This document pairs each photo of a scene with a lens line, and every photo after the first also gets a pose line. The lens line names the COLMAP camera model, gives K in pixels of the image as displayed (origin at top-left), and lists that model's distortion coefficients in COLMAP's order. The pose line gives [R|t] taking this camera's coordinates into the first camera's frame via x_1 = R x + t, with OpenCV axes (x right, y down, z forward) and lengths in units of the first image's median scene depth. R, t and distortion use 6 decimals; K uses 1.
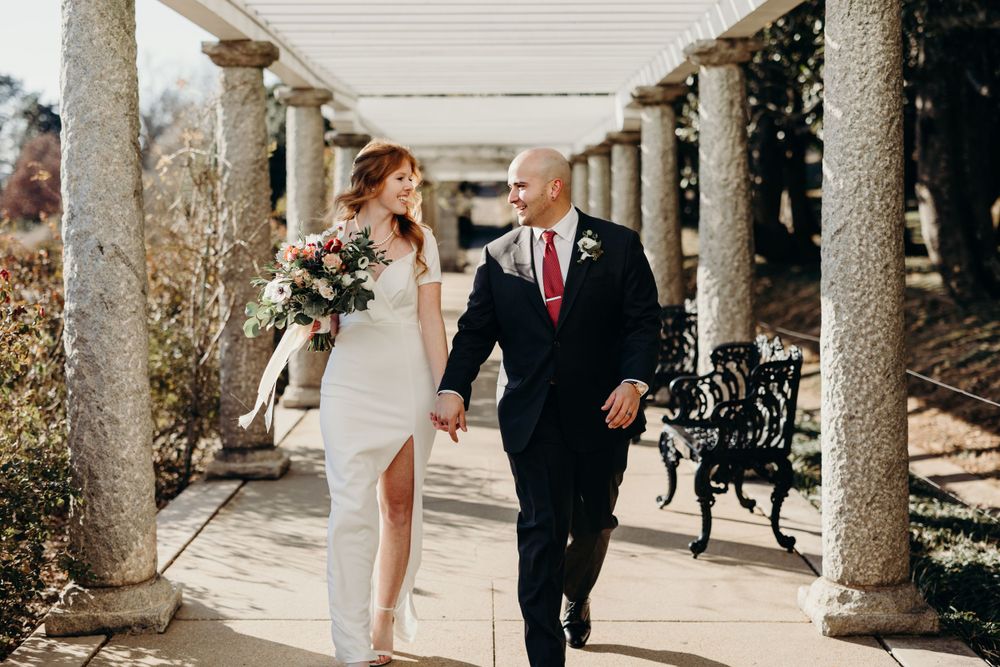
lens RADIAL K [[1352.8, 0, 489.5], [0, 1352.8, 332.6], [0, 0, 1]] dist [-0.000494, 0.009596]
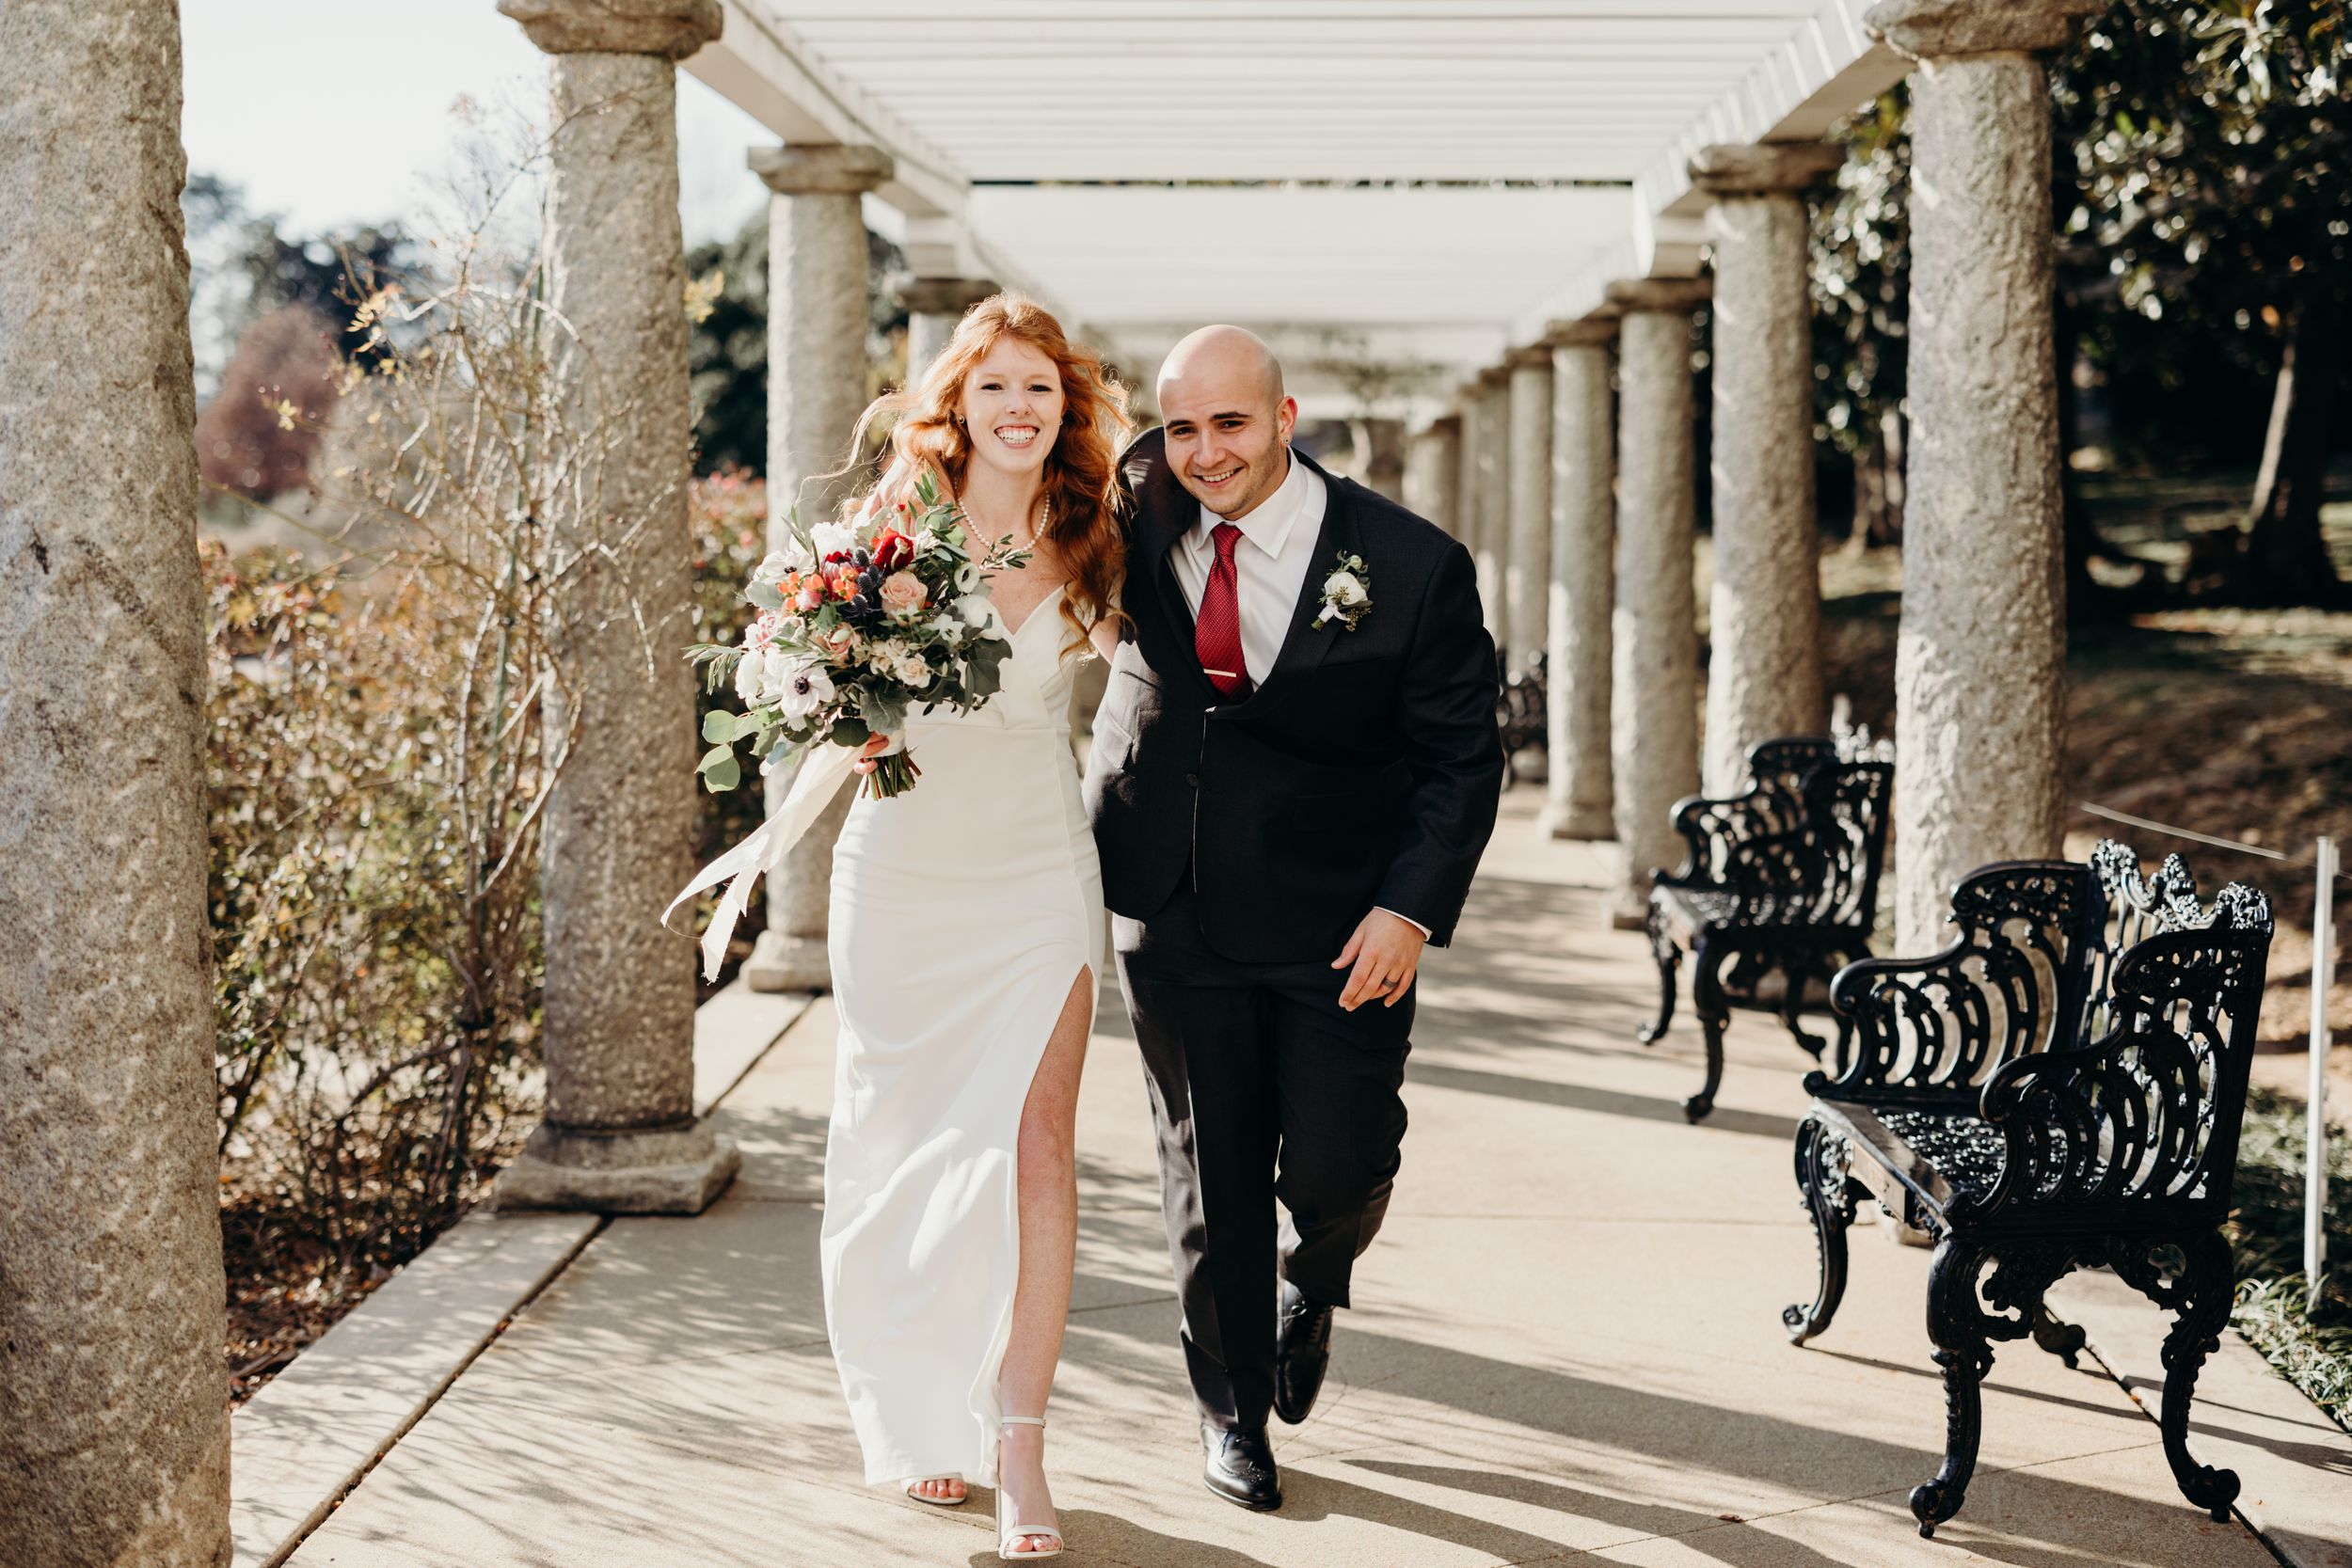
lens RADIAL K [[3181.4, 0, 1151.3], [0, 3181.4, 781.8], [0, 0, 1]] dist [-0.000494, 0.009596]
pose [[0.998859, 0.015862, -0.045047, -0.001503], [-0.015792, 0.999873, 0.001908, -0.009416], [0.045071, -0.001194, 0.998983, 0.175012]]
